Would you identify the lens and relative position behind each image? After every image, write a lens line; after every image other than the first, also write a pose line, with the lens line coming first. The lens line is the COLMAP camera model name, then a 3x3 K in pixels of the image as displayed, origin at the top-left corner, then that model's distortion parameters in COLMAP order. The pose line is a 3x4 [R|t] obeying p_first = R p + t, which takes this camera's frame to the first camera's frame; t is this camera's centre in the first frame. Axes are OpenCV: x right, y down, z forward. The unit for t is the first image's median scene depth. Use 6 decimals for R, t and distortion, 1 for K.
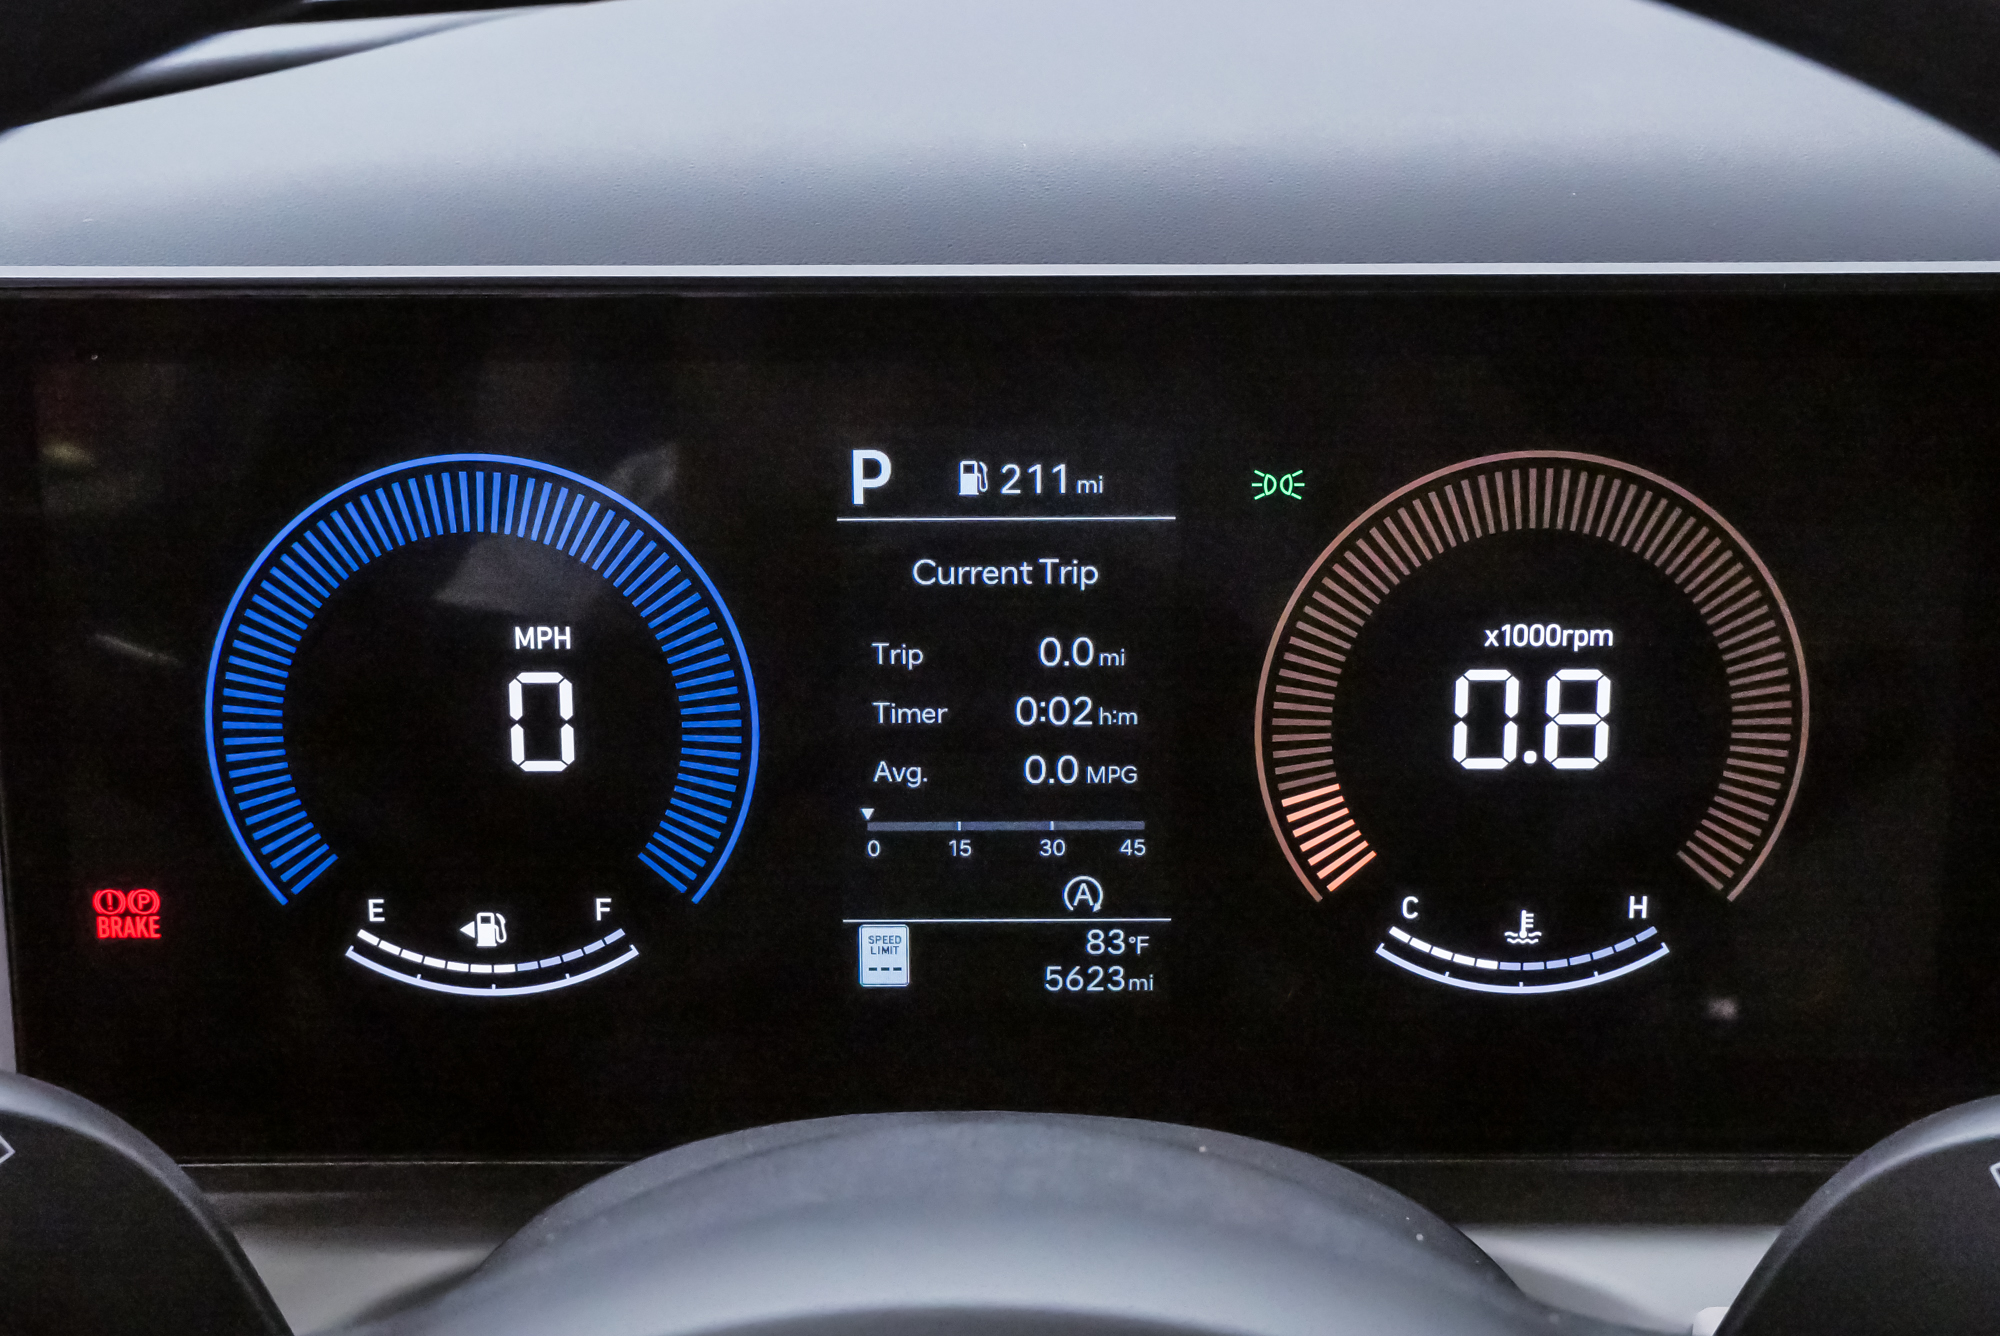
lens RADIAL K [[2353.7, 0, 1007.1], [0, 2353.7, 667.9], [0, 0, 1]] dist [0.014903, 0.000000]
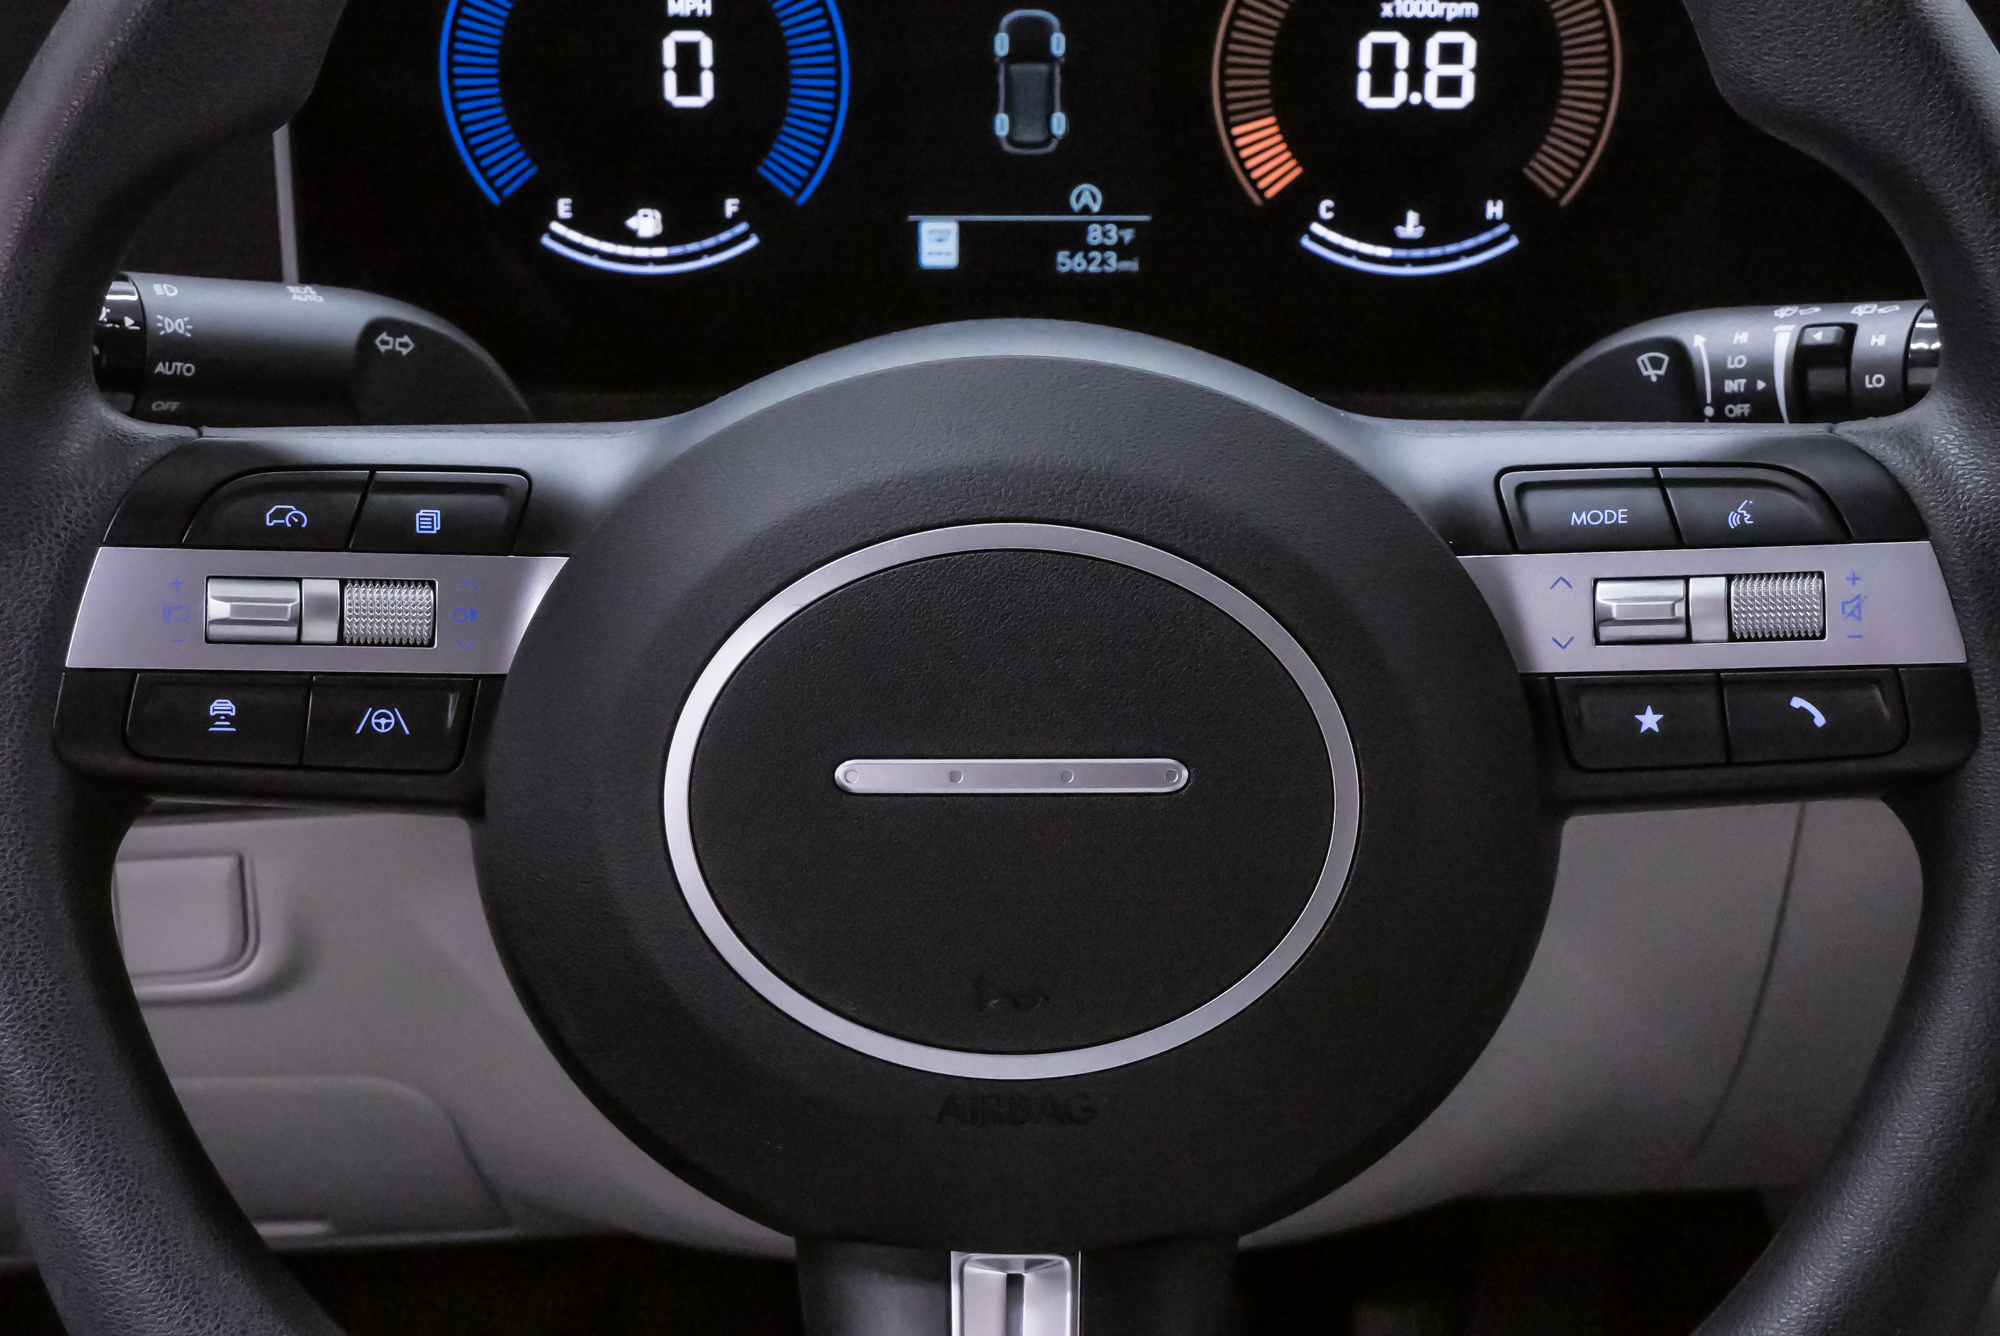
lens RADIAL K [[3928.4, 0, 1006.7], [0, 3928.4, 669.8], [0, 0, 1]] dist [0.025127, 0.000000]
pose [[0.999989, 0.004380, -0.001719, -0.008335], [-0.003957, 0.980538, 0.196287, -0.082595], [0.002546, -0.196278, 0.980545, -1.283575]]
